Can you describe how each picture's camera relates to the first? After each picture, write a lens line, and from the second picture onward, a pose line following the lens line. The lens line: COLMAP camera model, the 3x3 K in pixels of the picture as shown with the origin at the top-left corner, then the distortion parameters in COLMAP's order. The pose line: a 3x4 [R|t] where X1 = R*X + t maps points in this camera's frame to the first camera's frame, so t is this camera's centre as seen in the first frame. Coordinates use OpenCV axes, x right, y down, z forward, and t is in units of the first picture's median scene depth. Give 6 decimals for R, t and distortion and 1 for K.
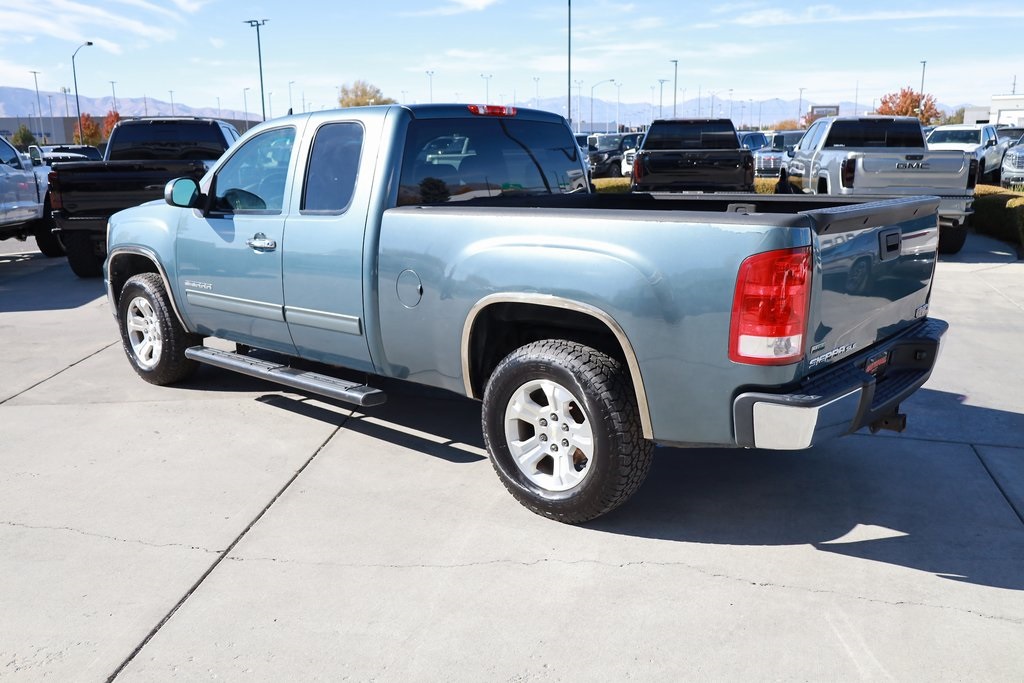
lens RADIAL K [[874.9, 0, 511.5], [0, 874.9, 342.9], [0, 0, 1]] dist [0.006099, 0.005490]
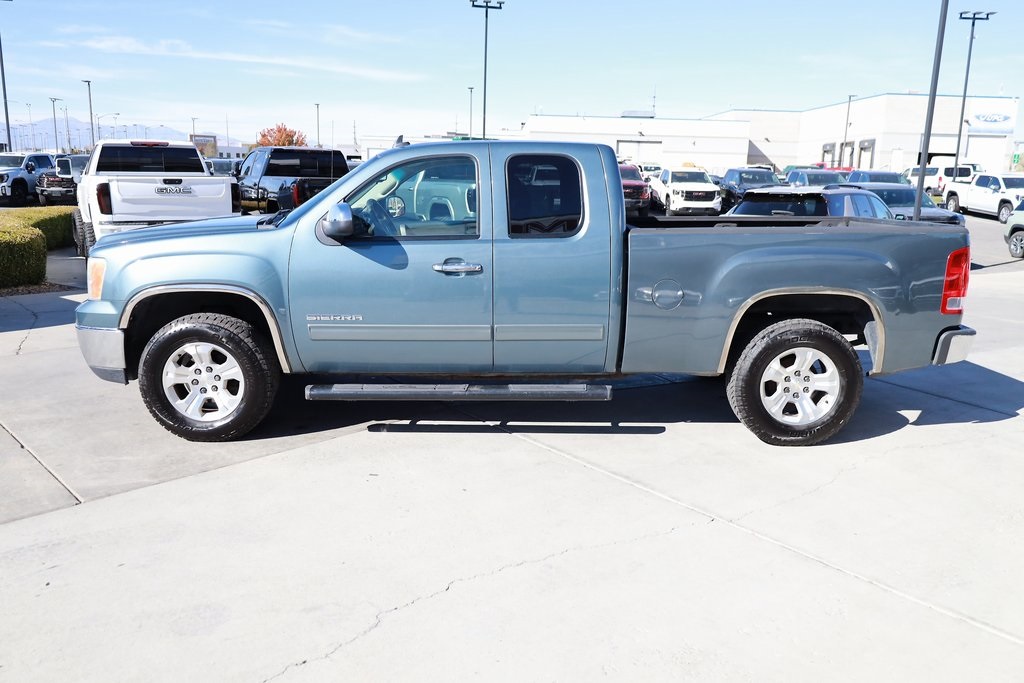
lens RADIAL K [[828.9, 0, 512.2], [0, 828.9, 338.6], [0, 0, 1]] dist [-0.012498, 0.006713]
pose [[0.728681, -0.107572, 0.676352, -0.774356], [0.122980, 0.992087, 0.025294, -0.040608], [-0.673720, 0.064746, 0.736144, 0.206799]]
